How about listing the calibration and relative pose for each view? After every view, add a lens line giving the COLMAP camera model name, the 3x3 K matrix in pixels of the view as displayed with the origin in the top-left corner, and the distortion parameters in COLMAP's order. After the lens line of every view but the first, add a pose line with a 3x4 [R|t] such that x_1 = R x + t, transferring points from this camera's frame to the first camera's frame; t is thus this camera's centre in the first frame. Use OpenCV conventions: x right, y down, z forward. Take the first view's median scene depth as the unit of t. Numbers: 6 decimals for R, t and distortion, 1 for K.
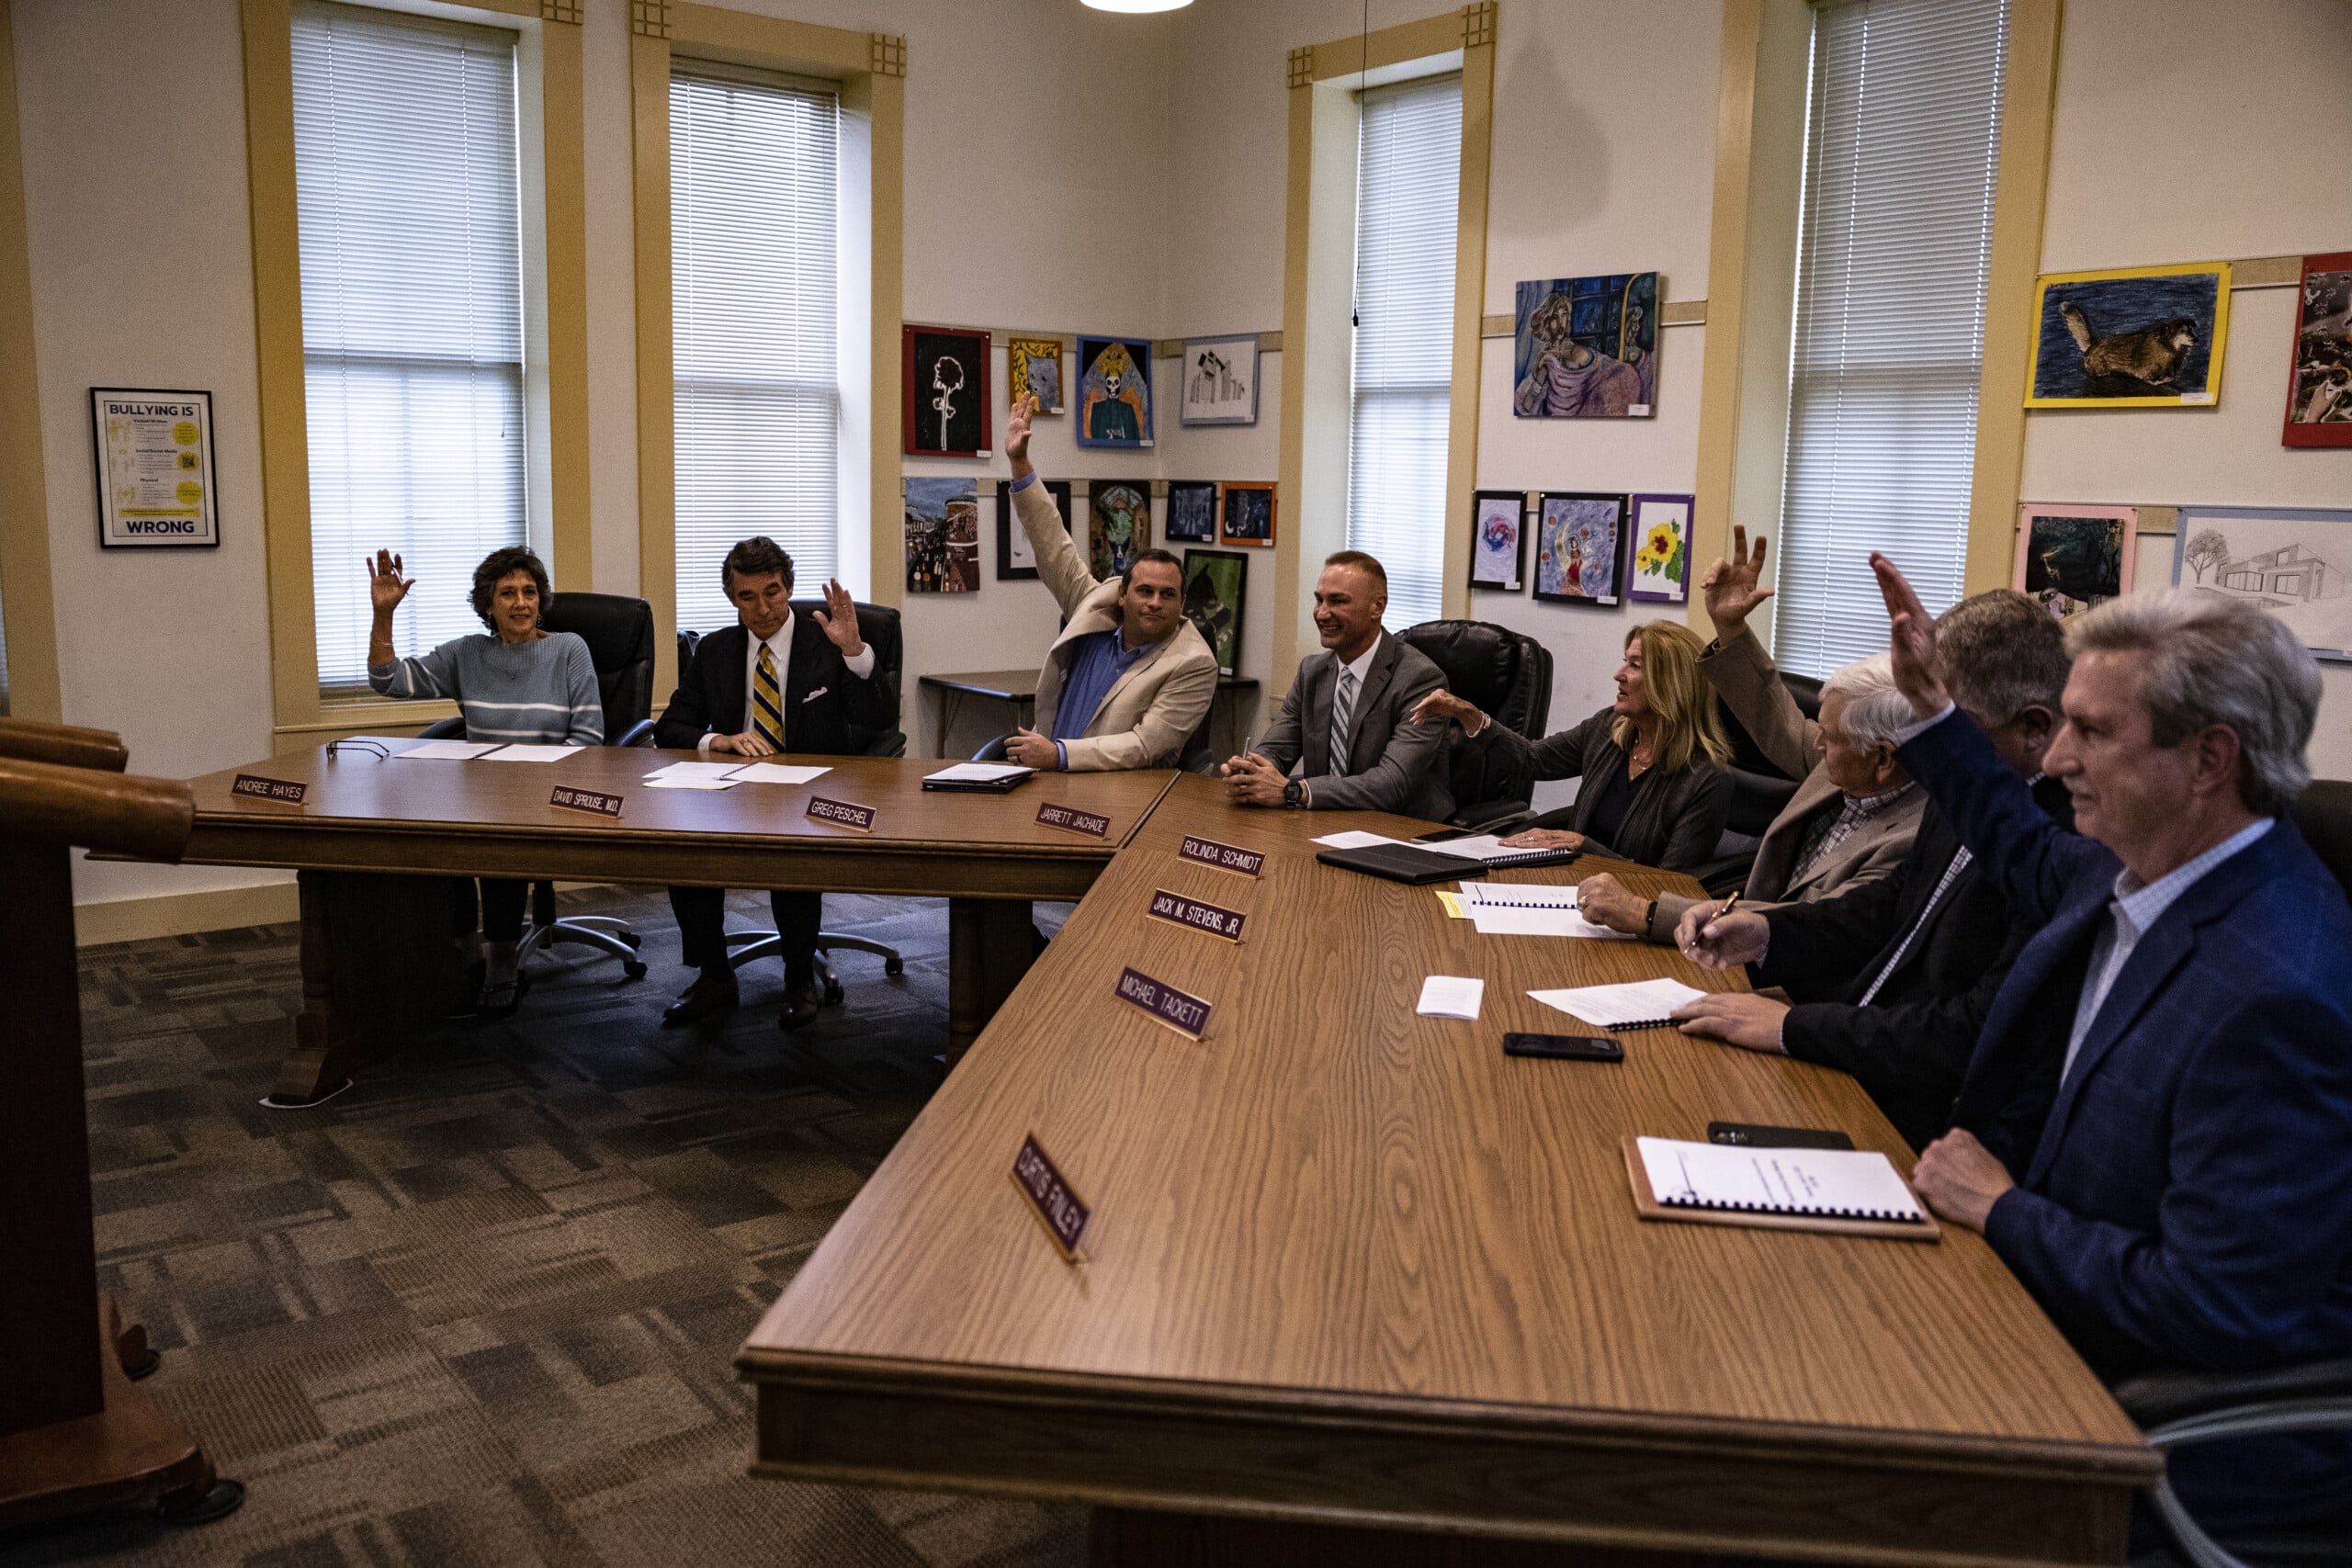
lens RADIAL K [[1910.1, 0, 1176.0], [0, 1910.1, 784.0], [0, 0, 1]] dist [-0.028845, 0.013167]
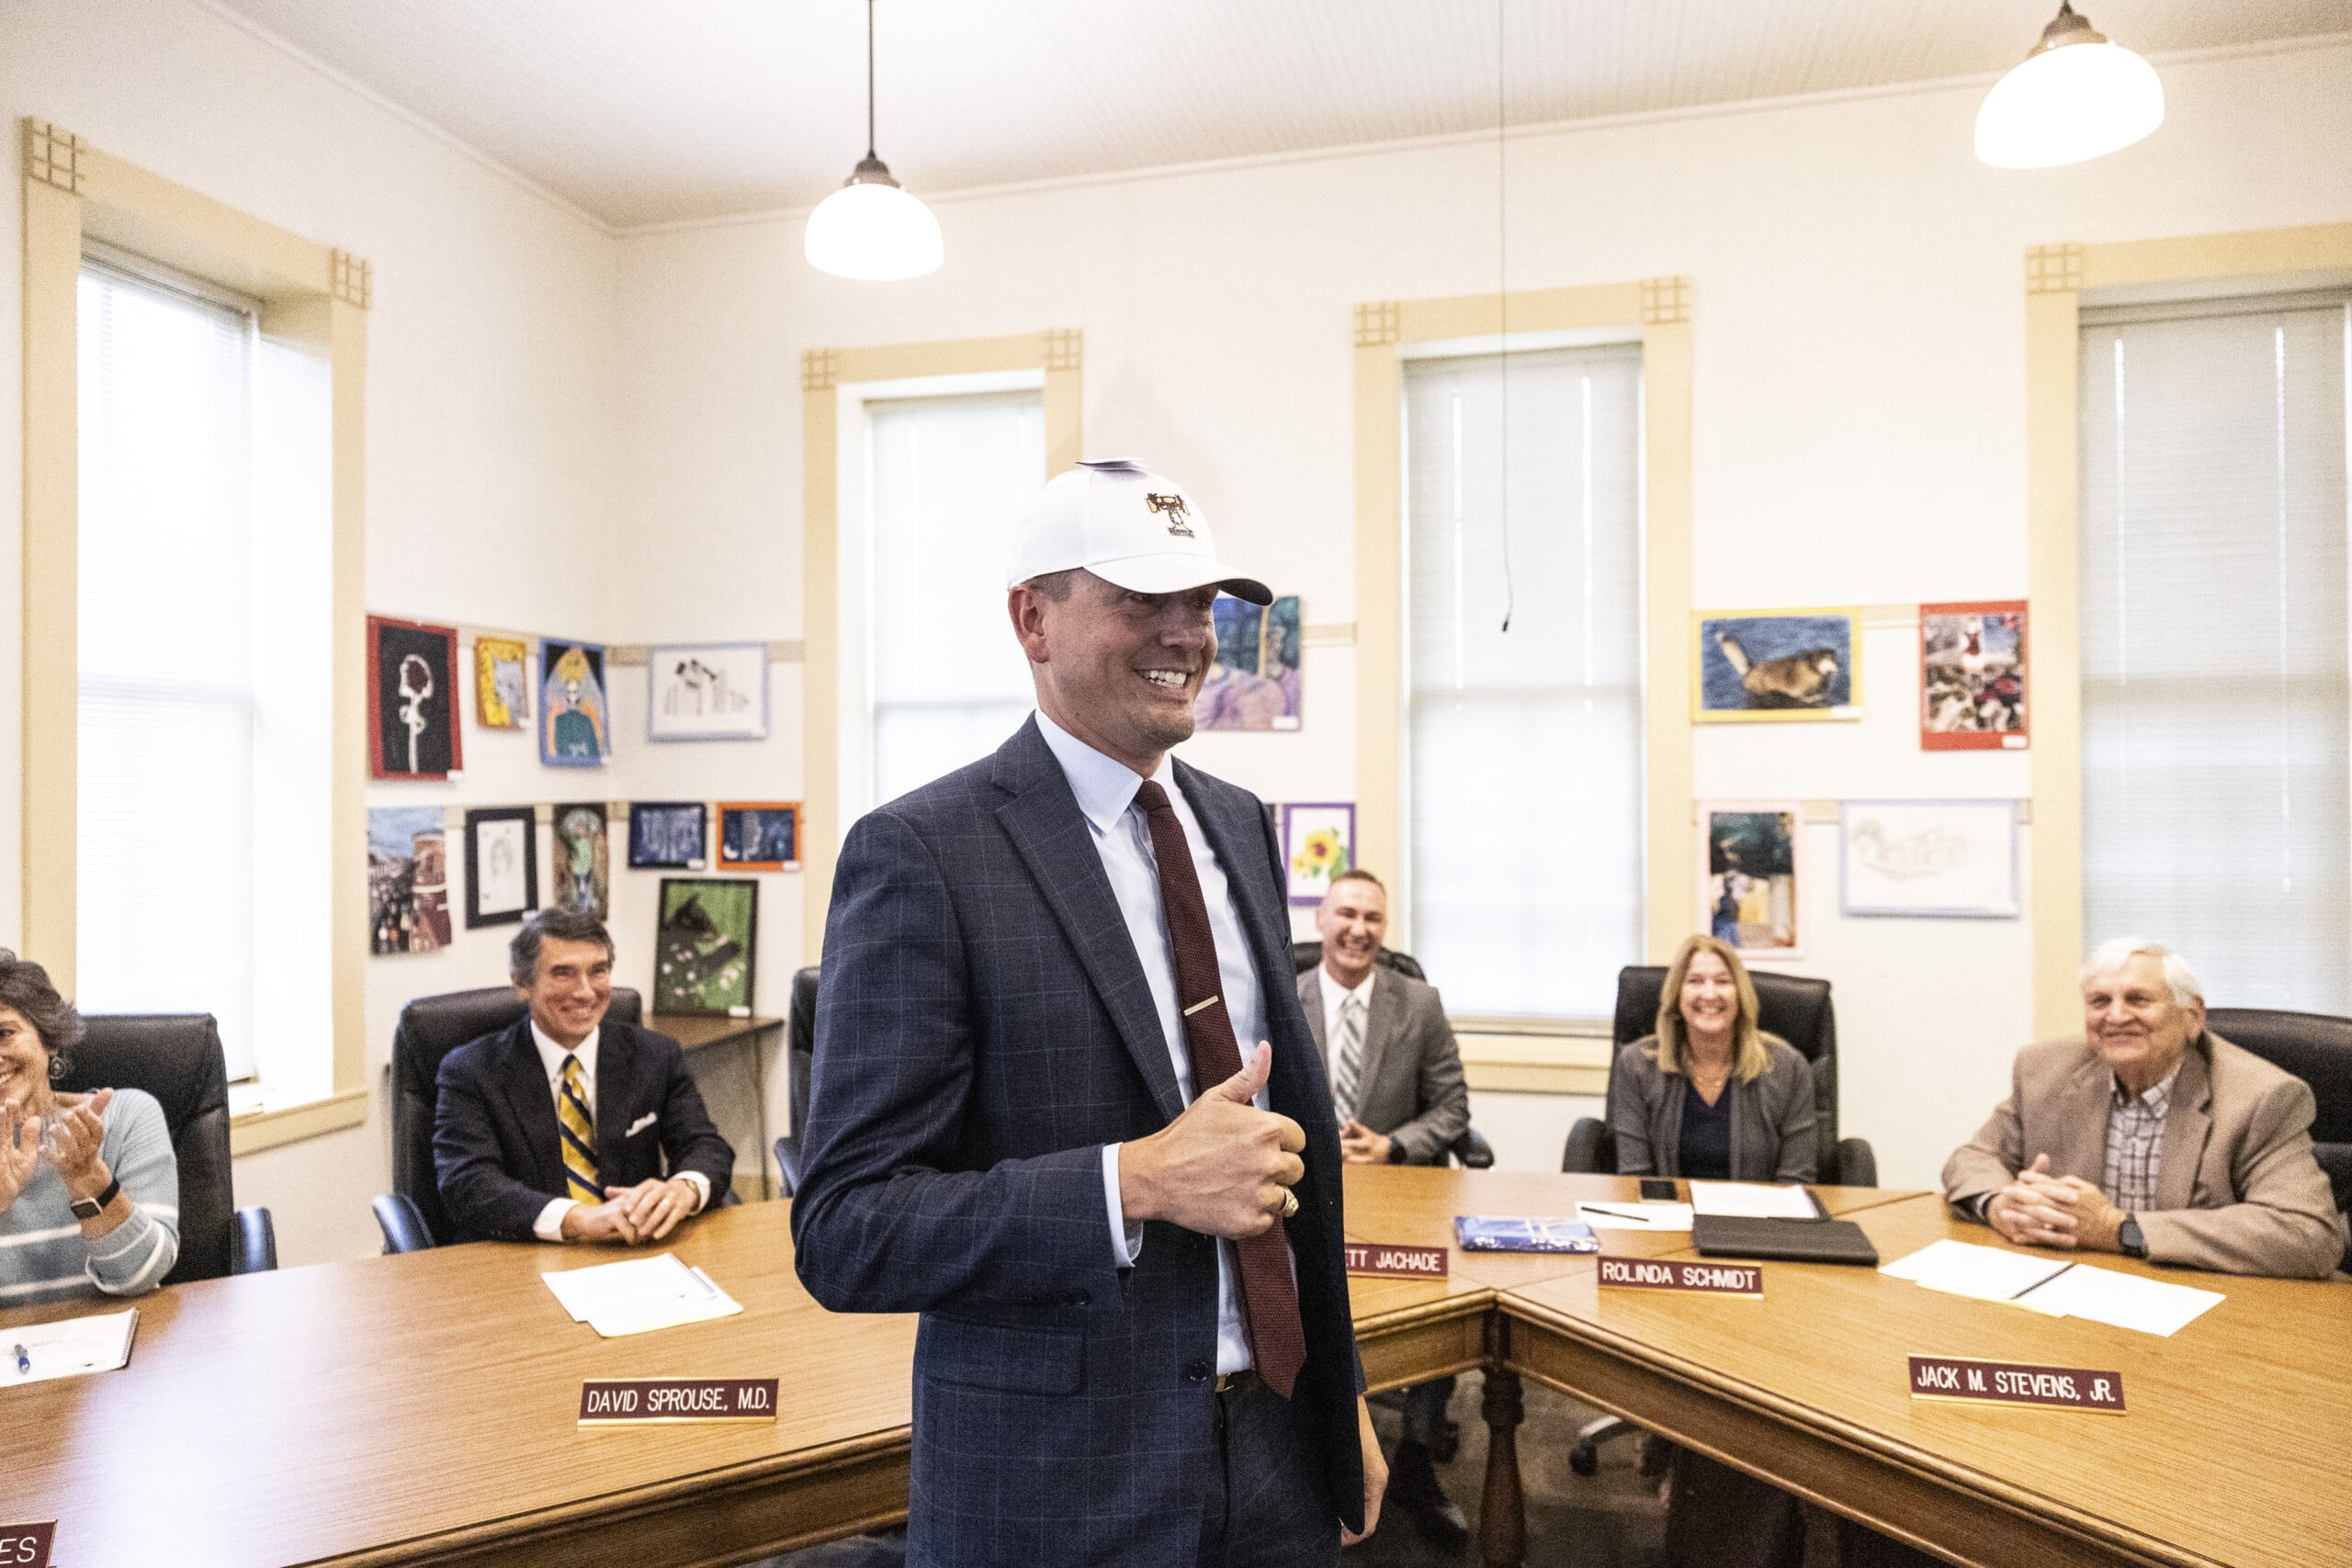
lens RADIAL K [[1571.4, 0, 1176.0], [0, 1571.4, 784.0], [0, 0, 1]] dist [-0.000451, -0.000577]
pose [[0.785879, -0.021619, 0.618002, -0.310940], [0.117953, 0.986280, -0.115493, -0.065160], [-0.607026, 0.163659, 0.777647, 0.342248]]
